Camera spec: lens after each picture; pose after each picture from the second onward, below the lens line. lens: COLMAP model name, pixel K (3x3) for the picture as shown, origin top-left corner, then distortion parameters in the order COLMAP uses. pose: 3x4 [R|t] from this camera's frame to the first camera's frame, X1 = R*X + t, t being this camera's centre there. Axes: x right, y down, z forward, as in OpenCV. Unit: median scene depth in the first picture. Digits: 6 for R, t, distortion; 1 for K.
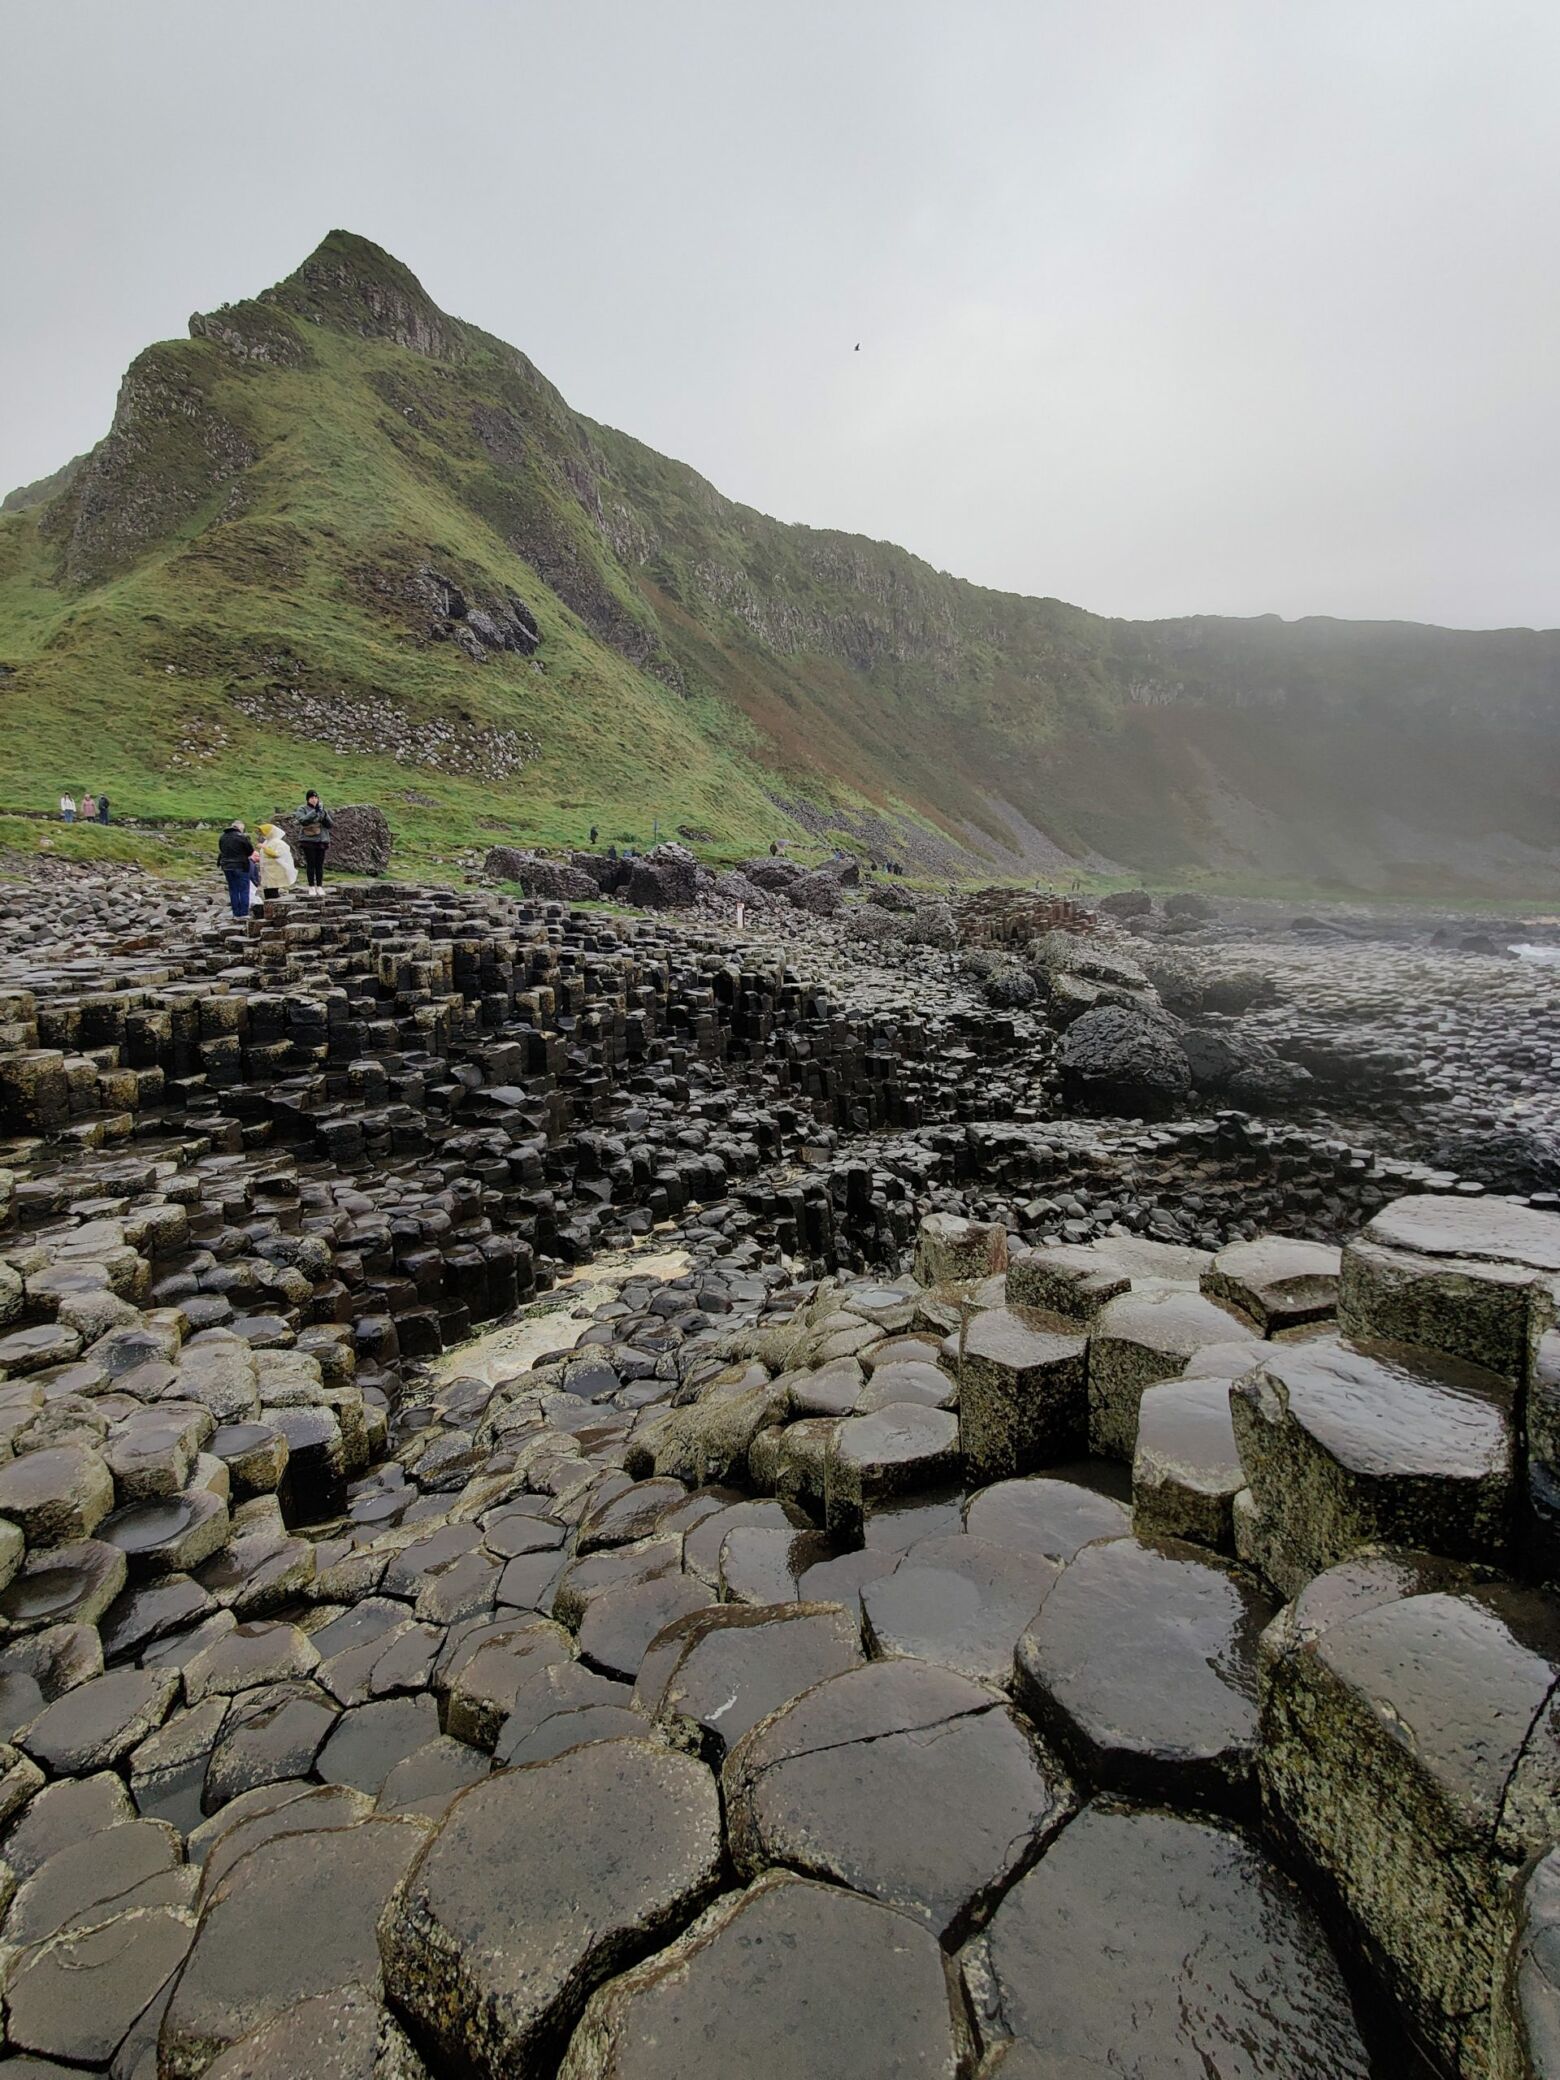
lens RADIAL K [[1011.2, 0, 776.7], [0, 1011.2, 1035.2], [0, 0, 1]] dist [0.004060, 0.002833]
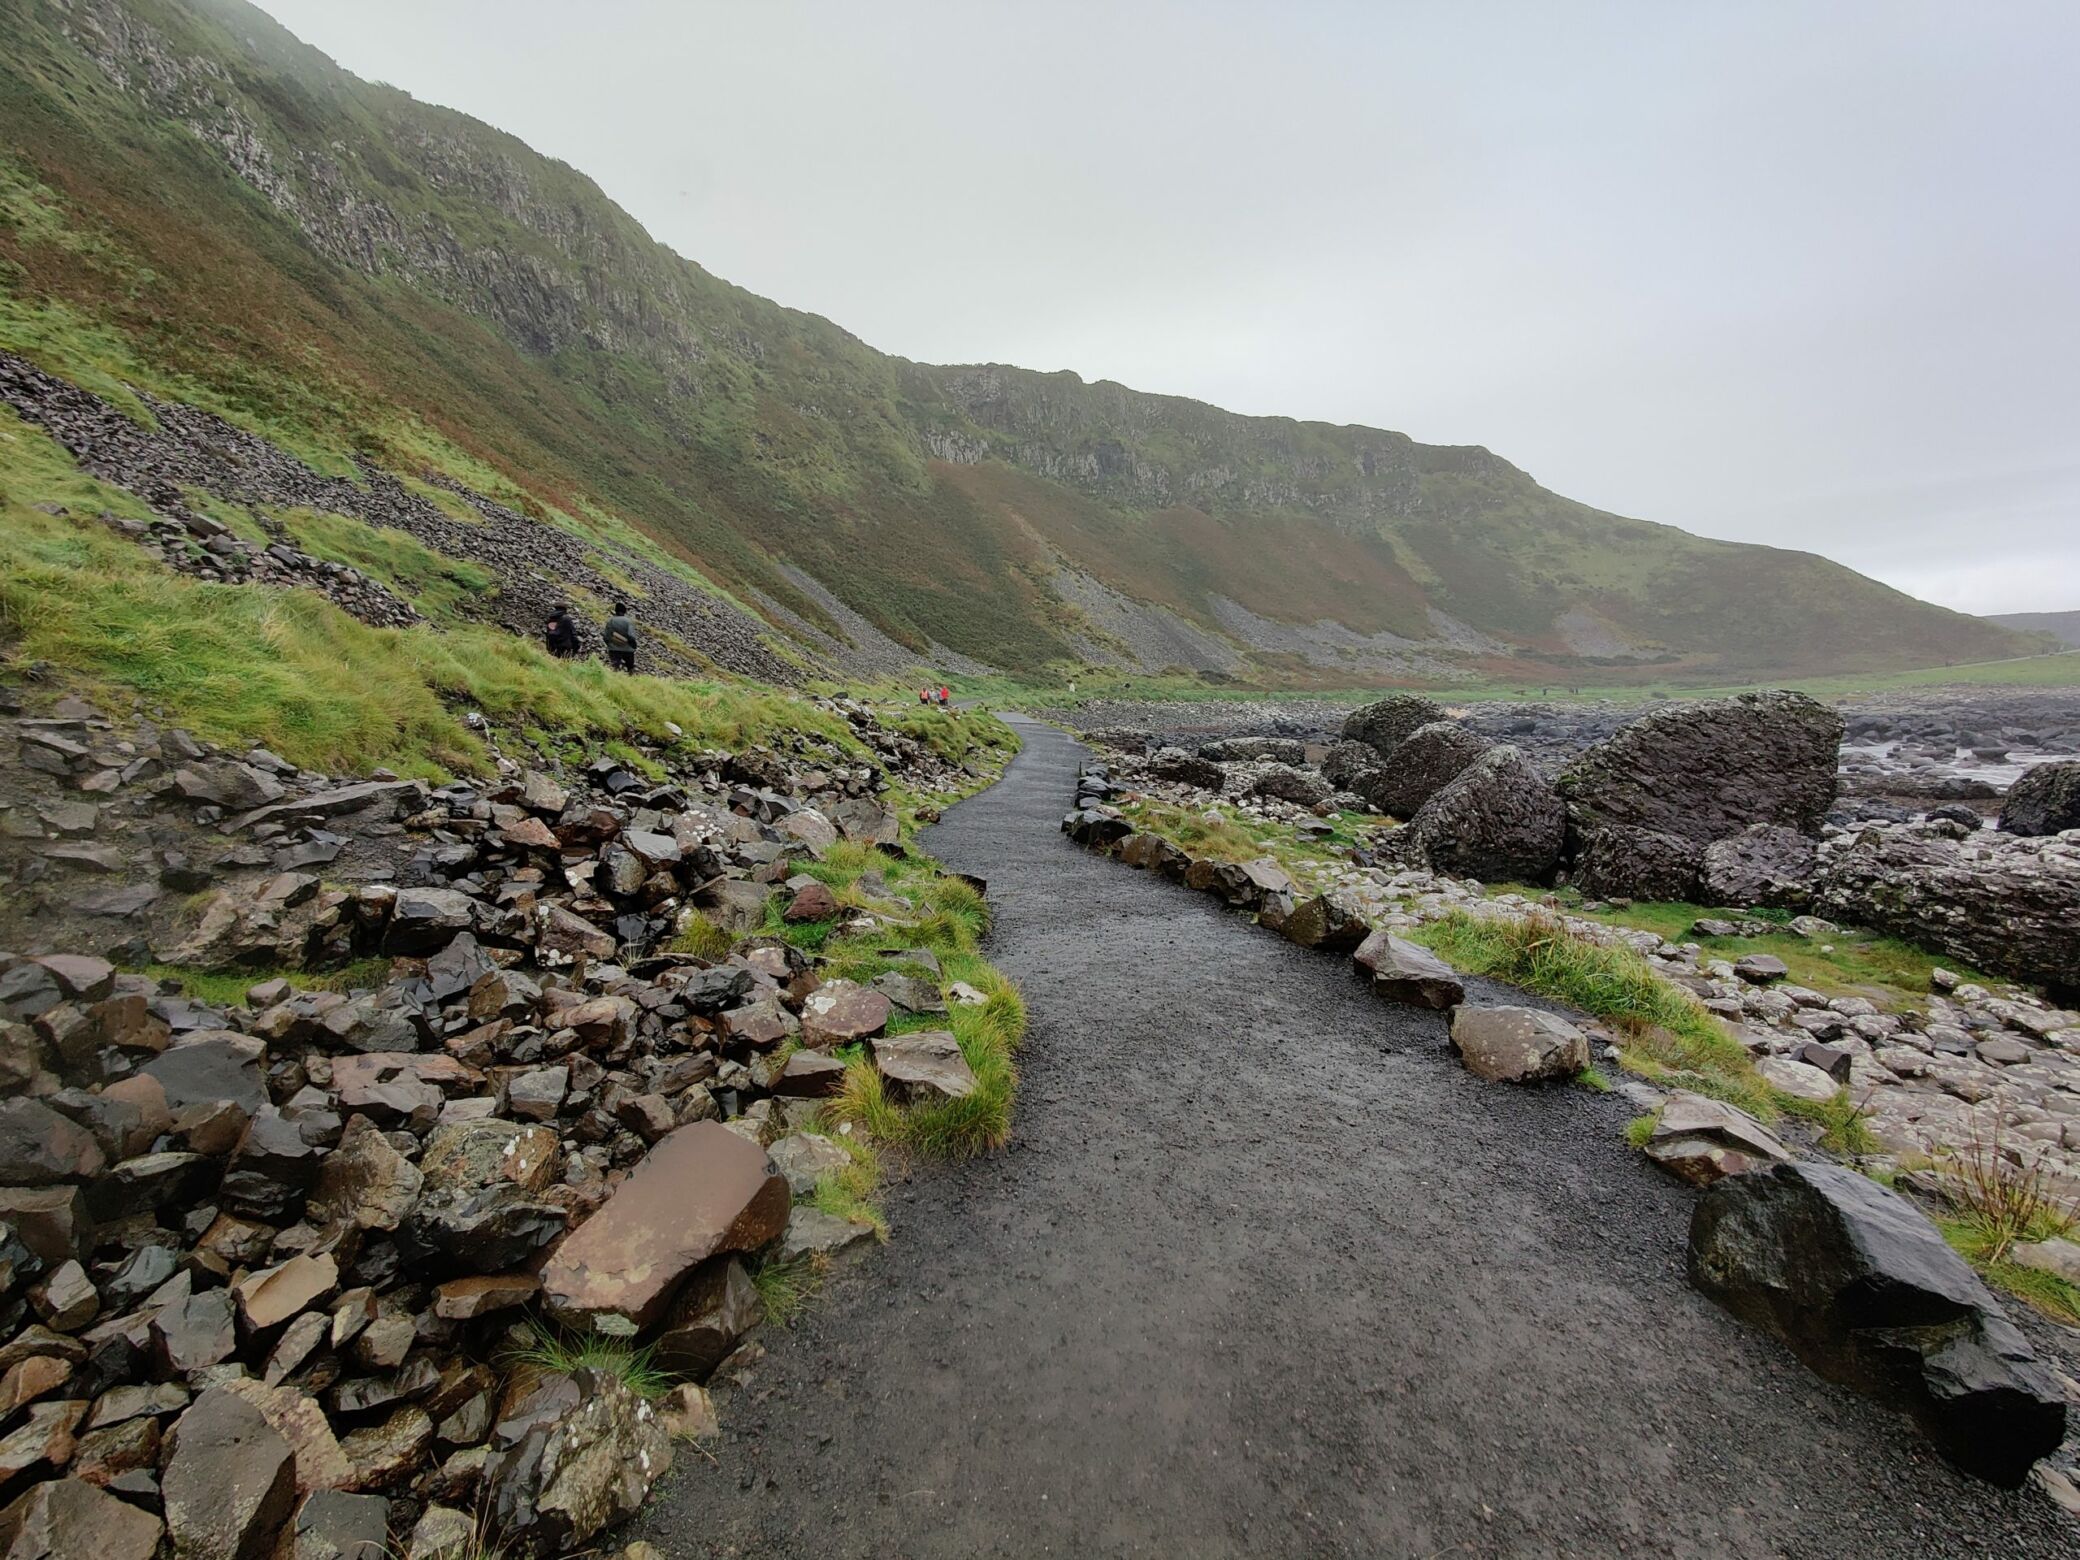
lens RADIAL K [[1011.2, 0, 1030.5], [0, 1011.2, 780.3], [0, 0, 1]] dist [0.004060, 0.002833]
pose [[0.883836, -0.079020, 0.461075, 0.043958], [0.108647, 0.993353, -0.038023, -0.051414], [-0.455006, 0.083700, 0.886546, 0.338199]]
